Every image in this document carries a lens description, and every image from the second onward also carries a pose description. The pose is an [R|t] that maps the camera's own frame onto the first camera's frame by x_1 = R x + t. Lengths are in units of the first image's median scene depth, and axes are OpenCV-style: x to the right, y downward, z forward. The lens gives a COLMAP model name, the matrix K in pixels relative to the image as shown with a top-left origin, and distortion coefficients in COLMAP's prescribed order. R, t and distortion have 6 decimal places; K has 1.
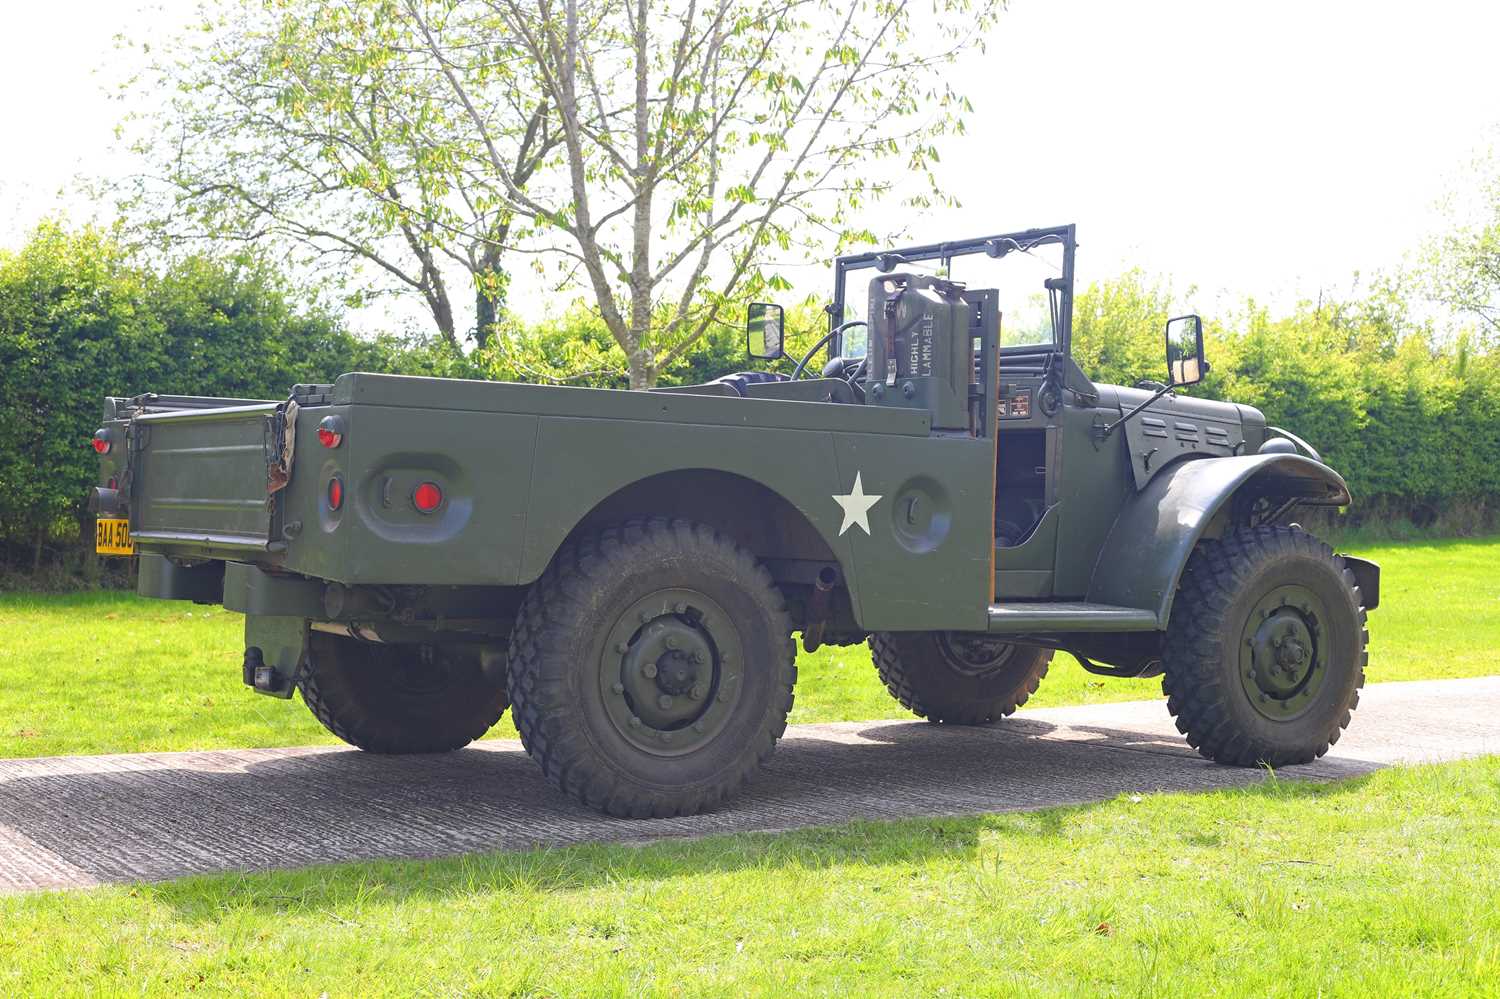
lens RADIAL K [[2181.0, 0, 748.1], [0, 2181.0, 496.6], [0, 0, 1]] dist [-0.118217, 0.000000]
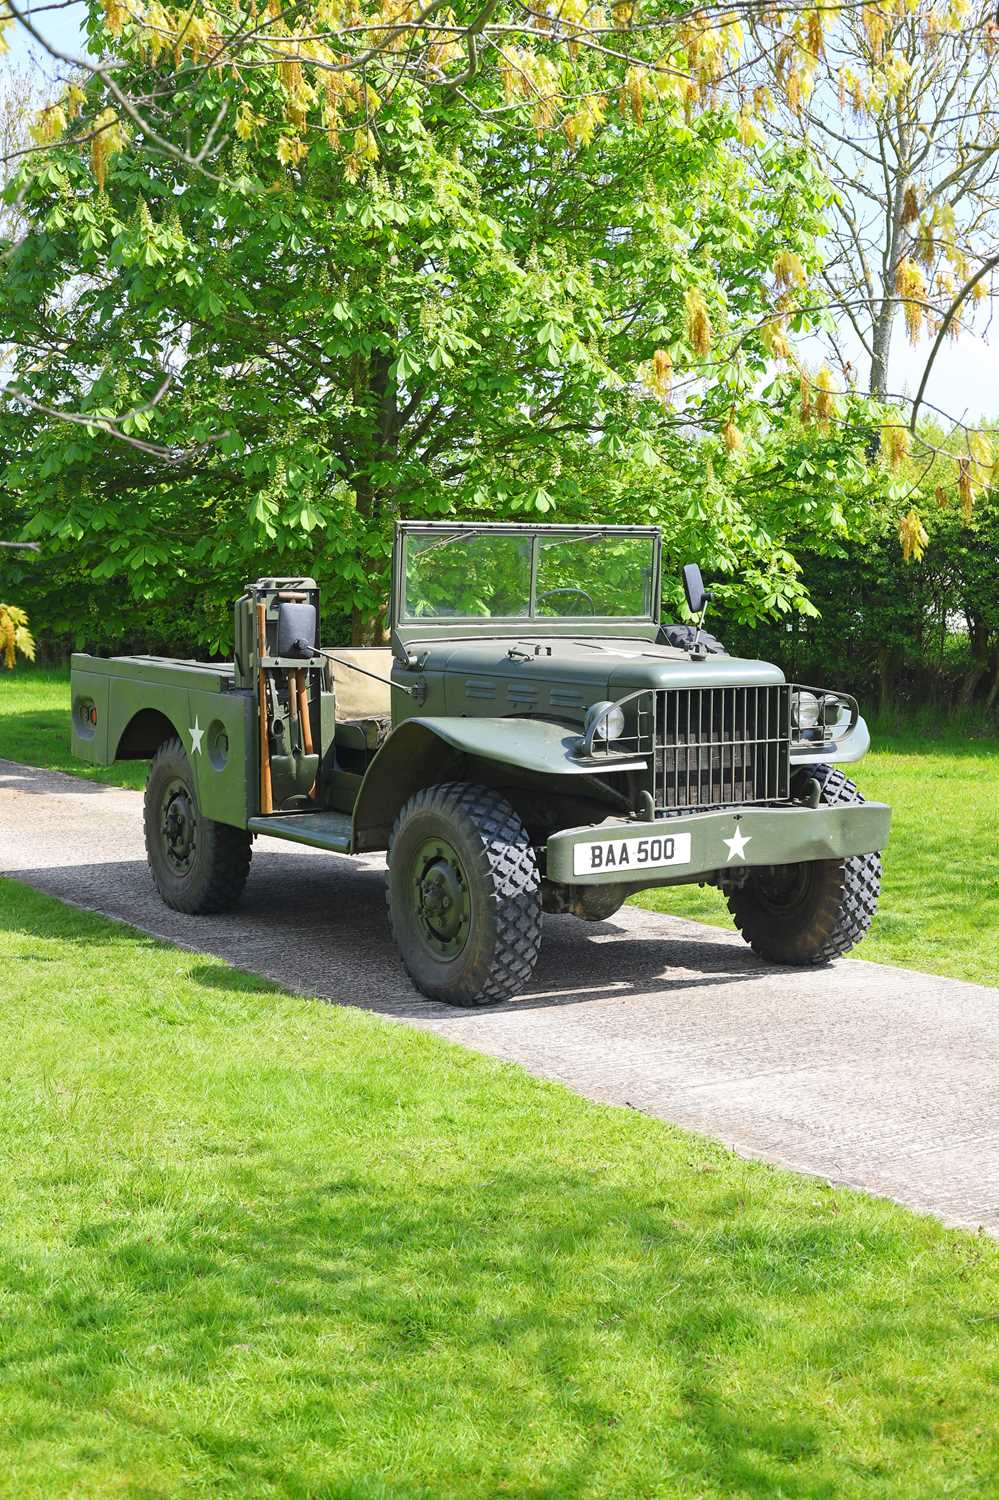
lens RADIAL K [[2181.0, 0, 503.1], [0, 2181.0, 735.0], [0, 0, 1]] dist [-0.118217, 0.000000]
pose [[0.021437, 0.065279, -0.997637, 1.610704], [-0.004695, 0.997862, 0.065193, -0.099244], [0.999759, 0.003286, 0.021698, 1.196695]]
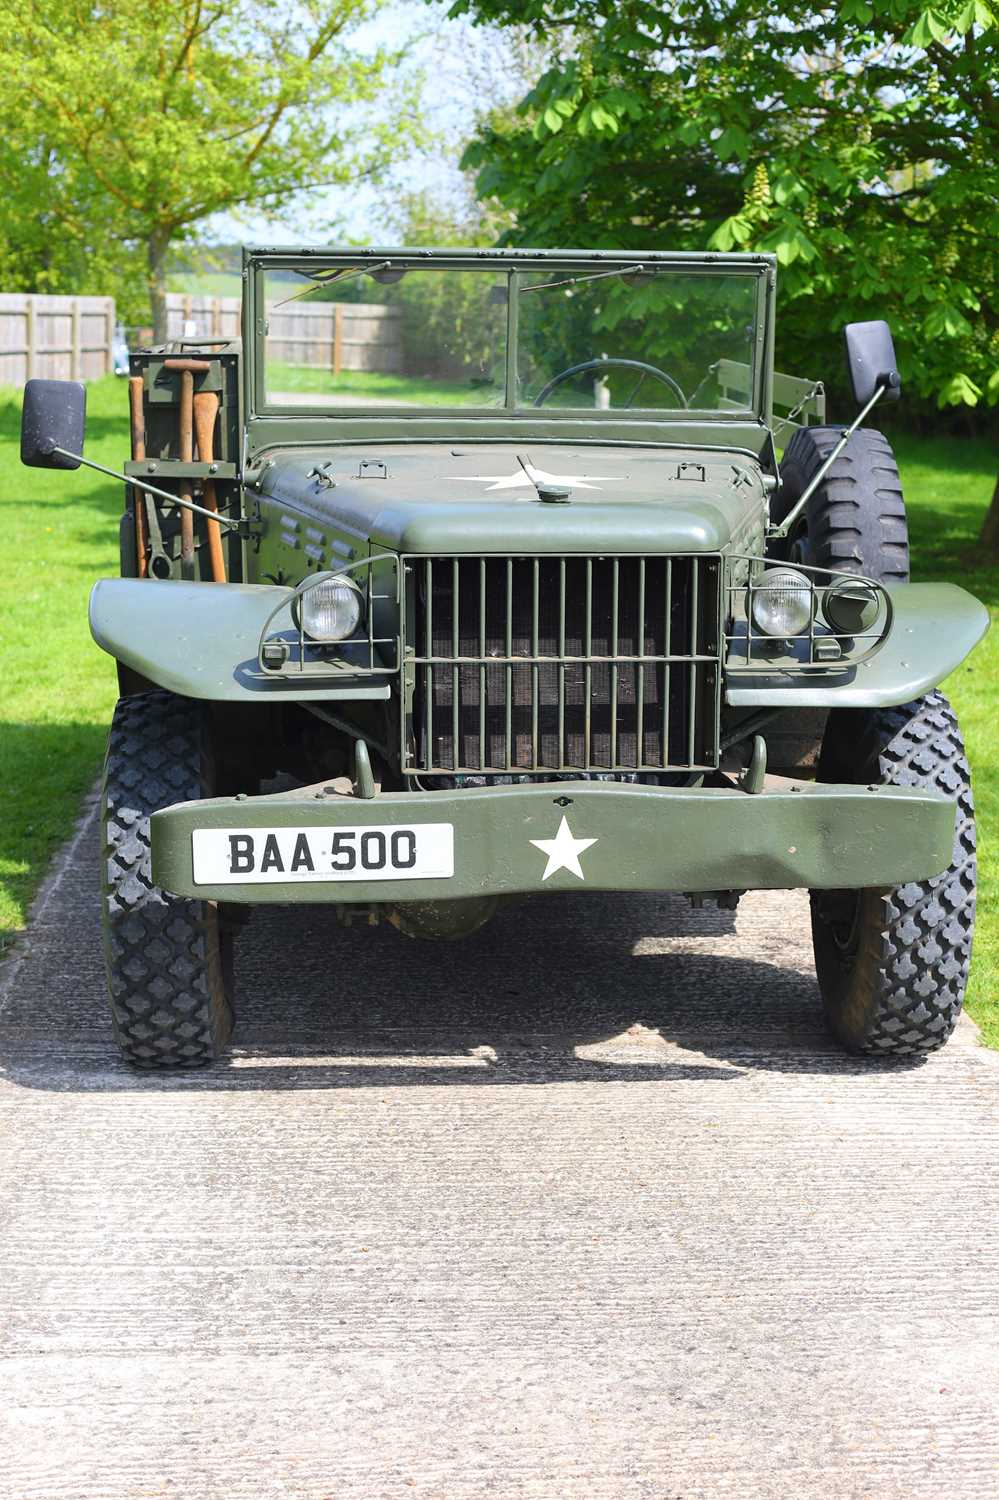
lens RADIAL K [[2327.9, 0, 514.5], [0, 2327.9, 791.1], [0, 0, 1]] dist [-0.104398, 0.000000]
pose [[-0.443644, 0.166480, -0.880605, 0.975040], [-0.019535, 0.980565, 0.195219, -0.114218], [0.895990, 0.103810, -0.431770, 1.675908]]
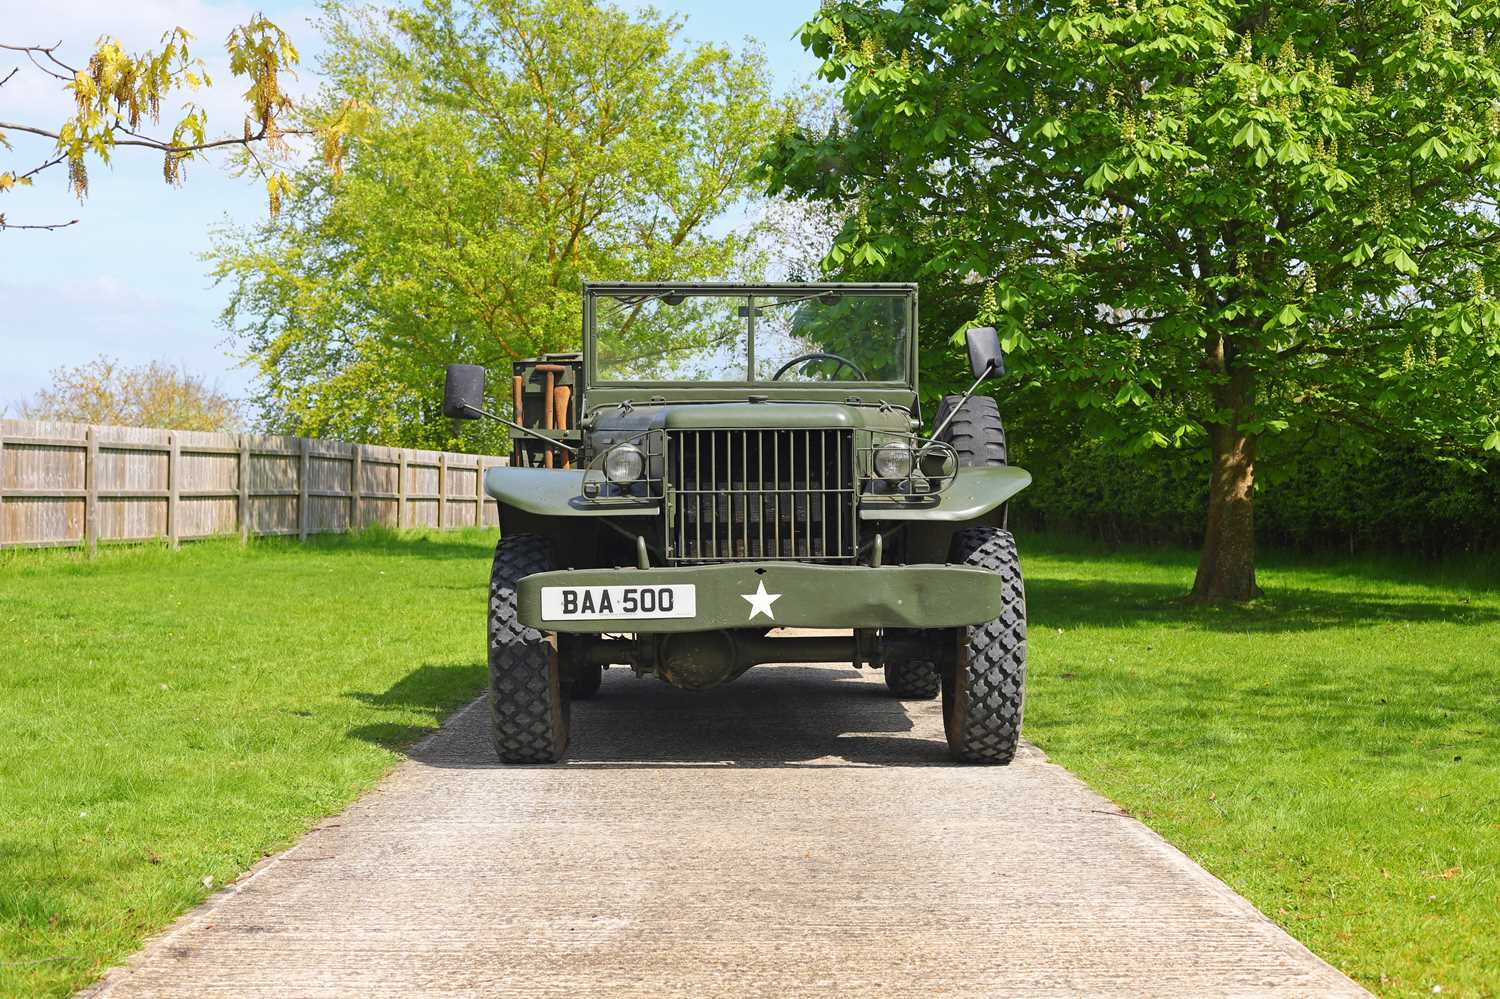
lens RADIAL K [[2181.0, 0, 740.6], [0, 2181.0, 512.7], [0, 0, 1]] dist [-0.118217, 0.000000]
pose [[-0.501089, -0.005441, -0.865378, 1.338320], [-0.006709, 0.999975, -0.002403, 0.006200], [0.865369, 0.004602, -0.501113, 1.950307]]
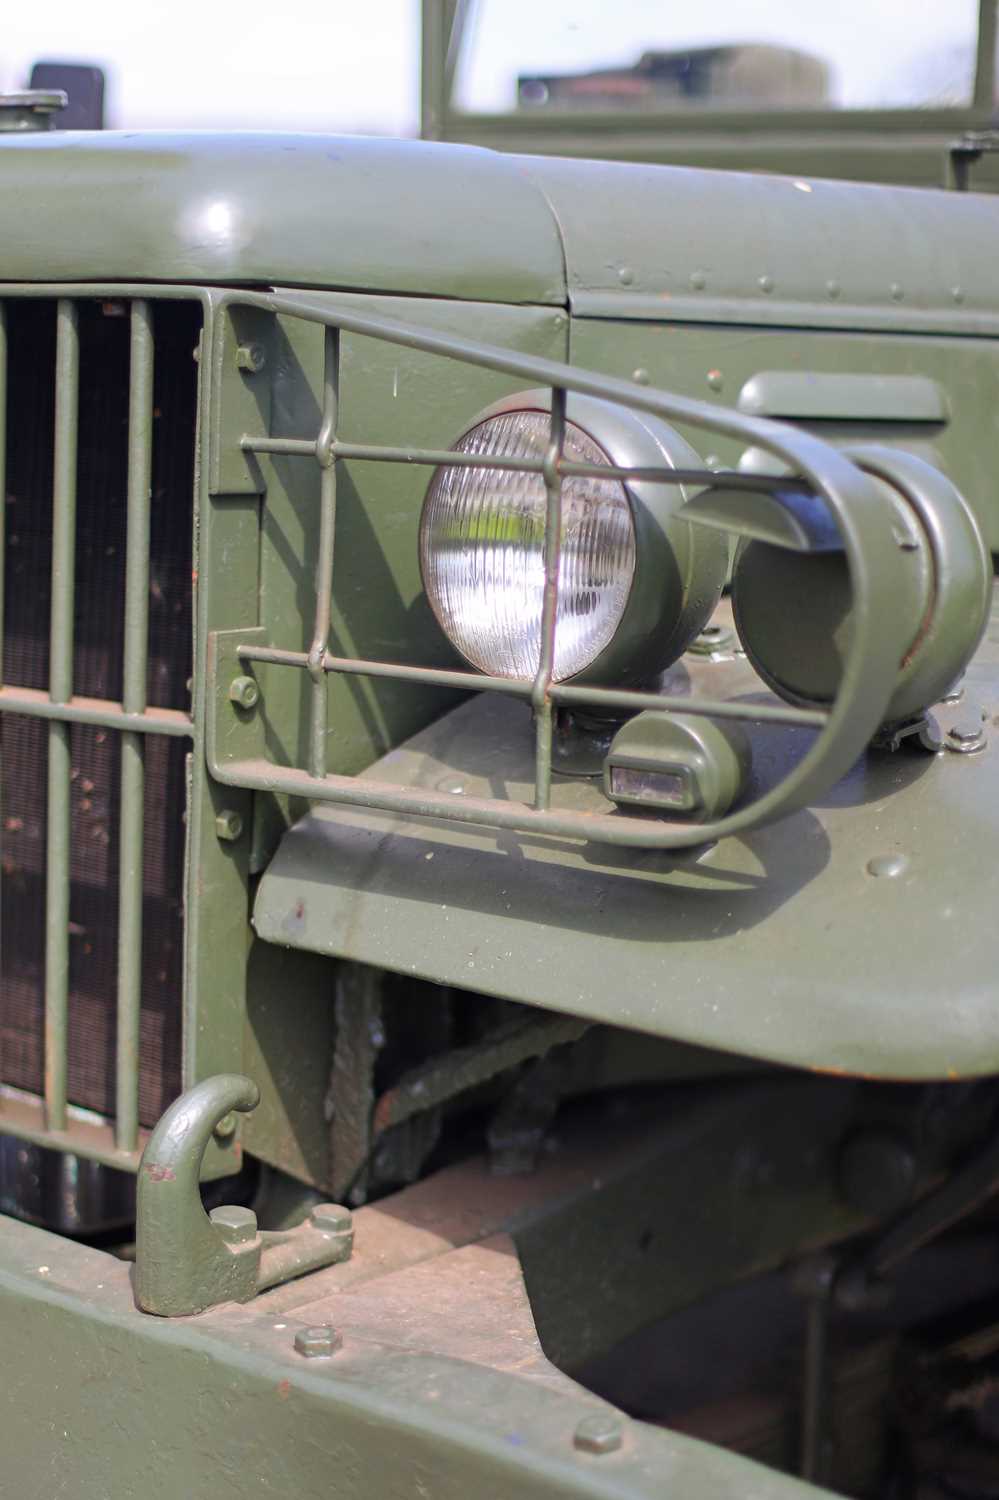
lens RADIAL K [[2823.3, 0, 492.5], [0, 2823.3, 759.8], [0, 0, 1]] dist [-0.035725, 0.000000]
pose [[-0.933839, -0.013106, -0.357454, 0.326293], [-0.065286, 0.988787, 0.134304, -0.038576], [0.351686, 0.148755, -0.924223, 1.616928]]
